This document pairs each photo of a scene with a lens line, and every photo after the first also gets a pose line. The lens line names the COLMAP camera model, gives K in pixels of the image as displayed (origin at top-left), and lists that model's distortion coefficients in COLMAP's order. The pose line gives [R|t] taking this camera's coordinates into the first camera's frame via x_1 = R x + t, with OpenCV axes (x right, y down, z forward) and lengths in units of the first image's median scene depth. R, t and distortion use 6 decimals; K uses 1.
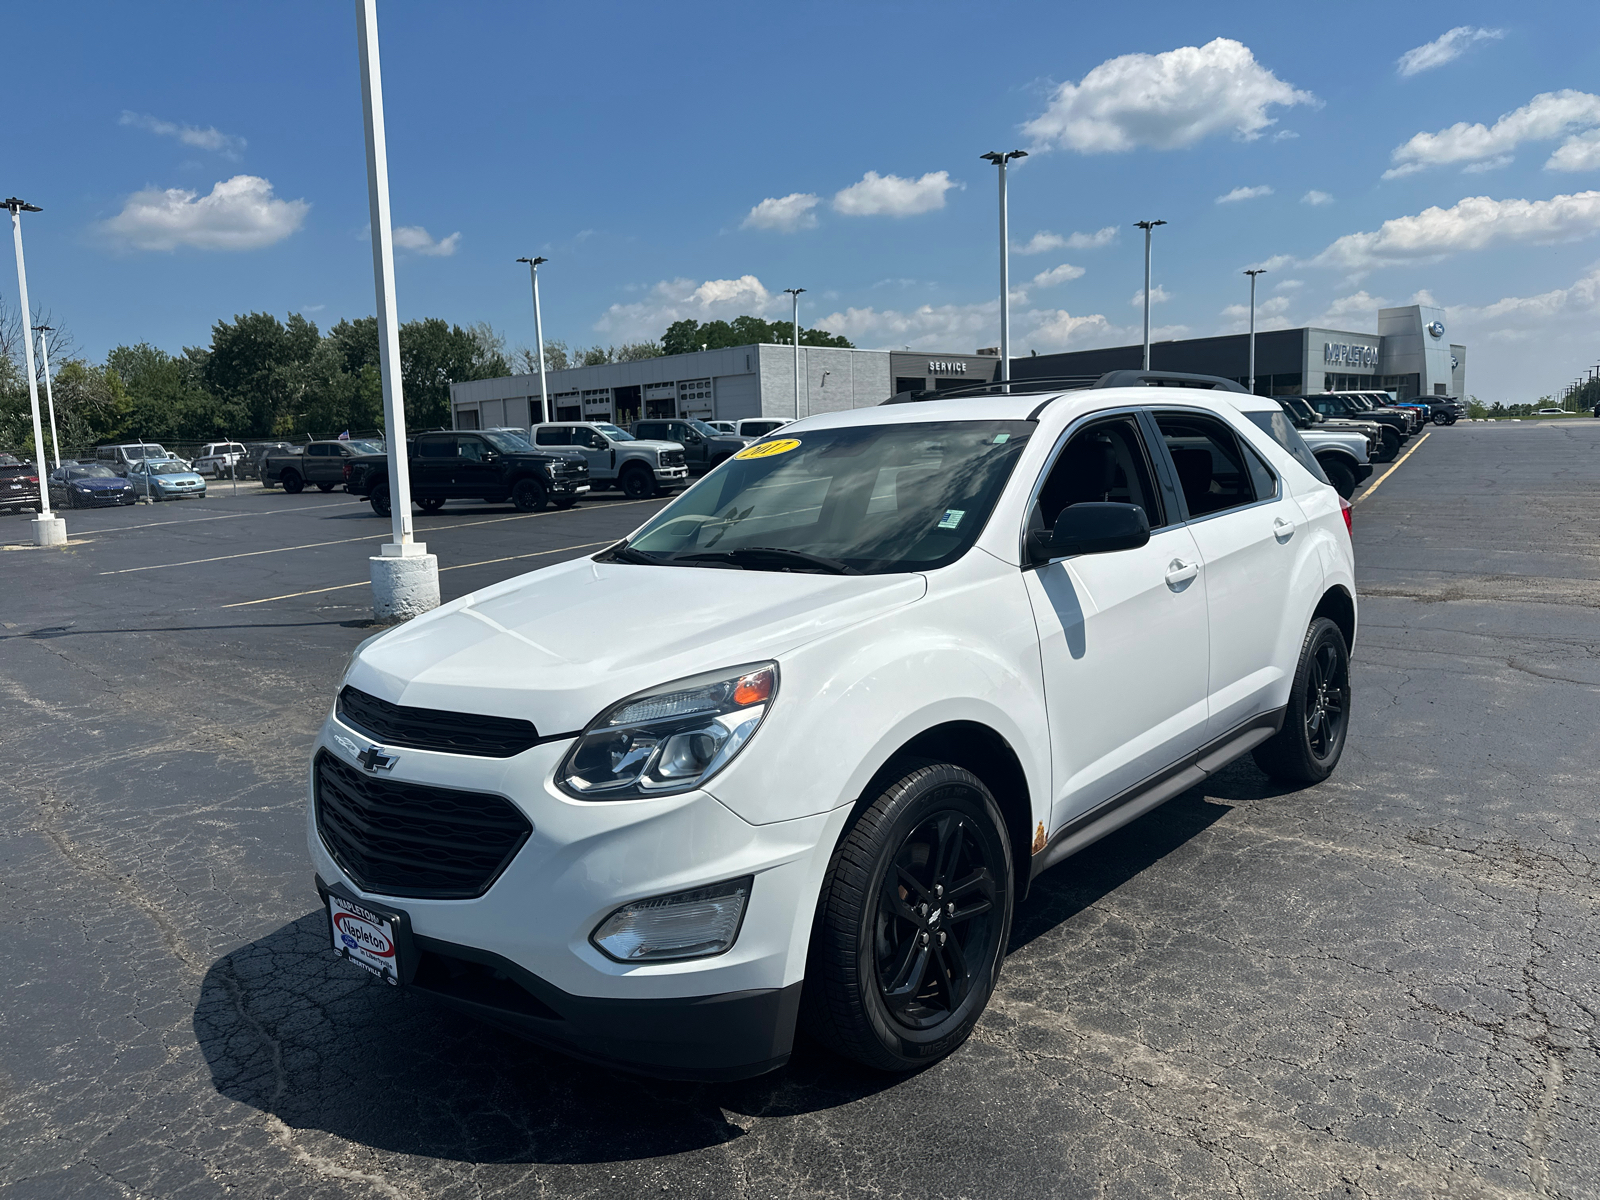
lens RADIAL K [[1121.9, 0, 806.9], [0, 1121.9, 598.6], [0, 0, 1]] dist [0.031168, -0.043423]
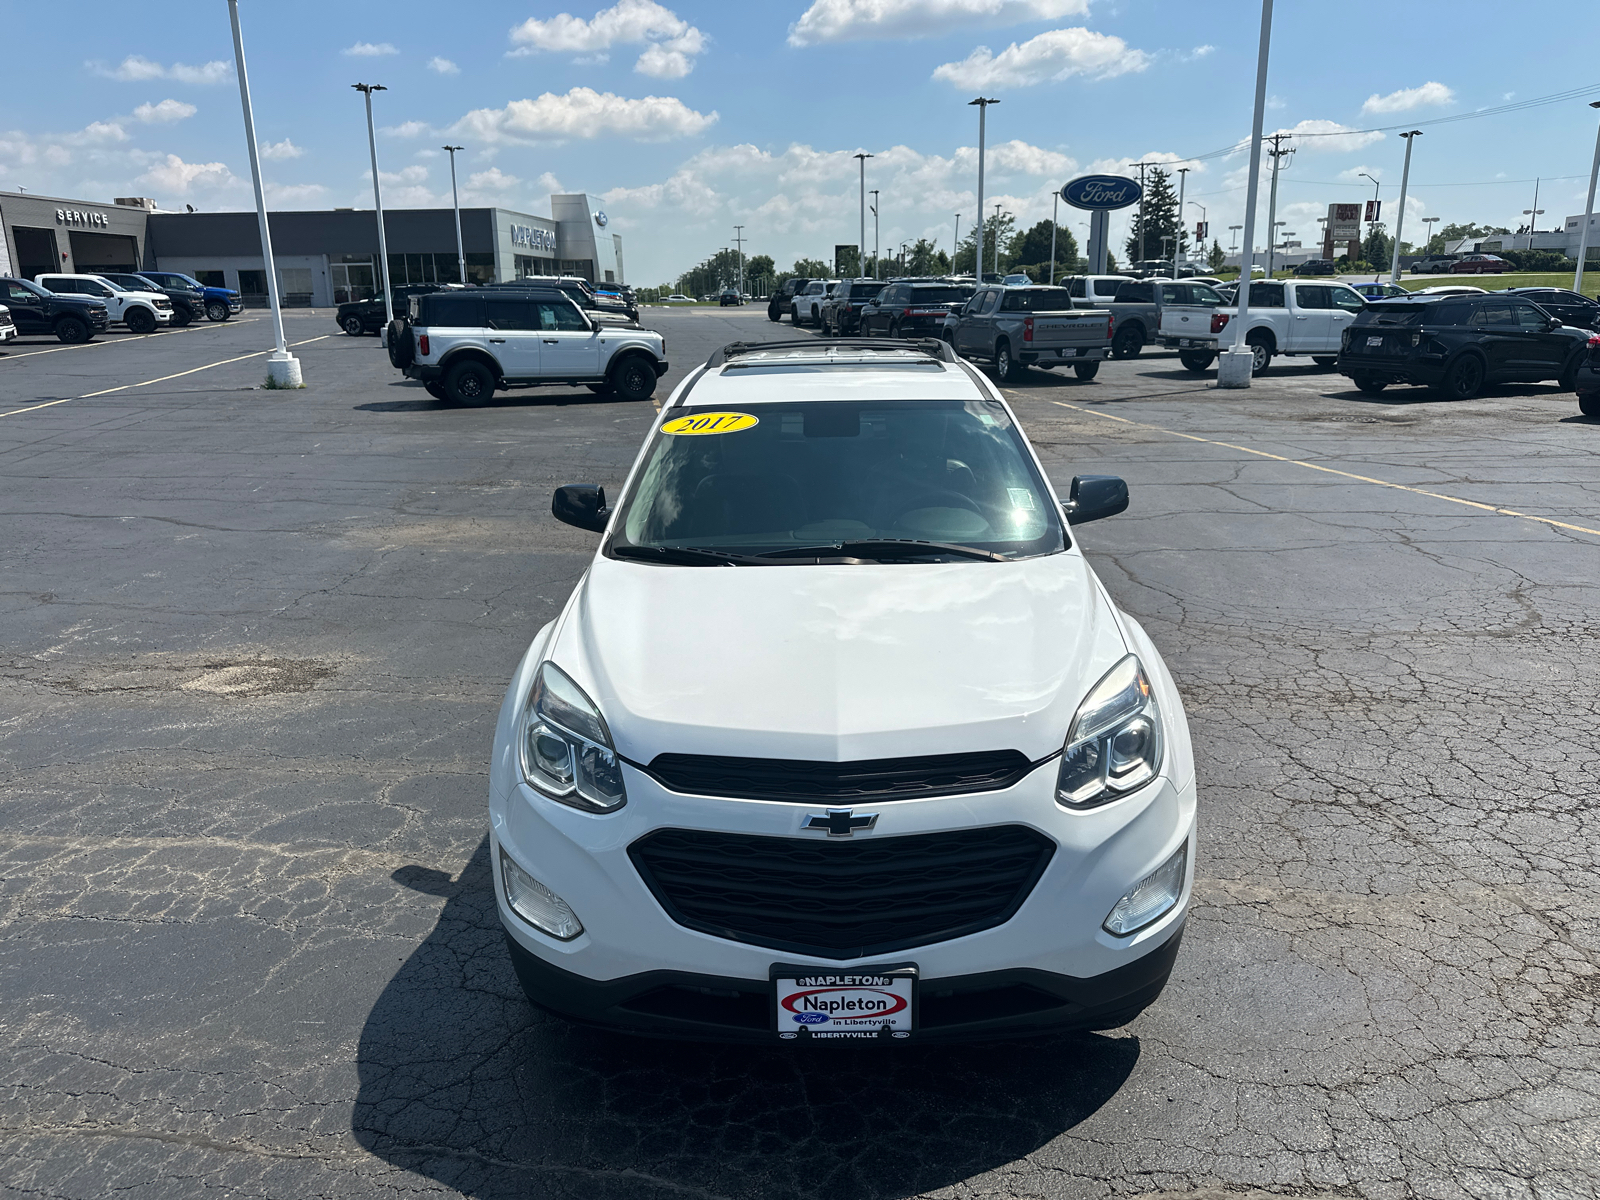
lens RADIAL K [[1121.9, 0, 805.9], [0, 1121.9, 602.5], [0, 0, 1]] dist [0.031168, -0.043423]
pose [[0.764893, -0.136230, 0.629587, -0.914129], [0.064476, 0.988664, 0.135595, -0.158699], [-0.640922, -0.063122, 0.765006, 0.296081]]
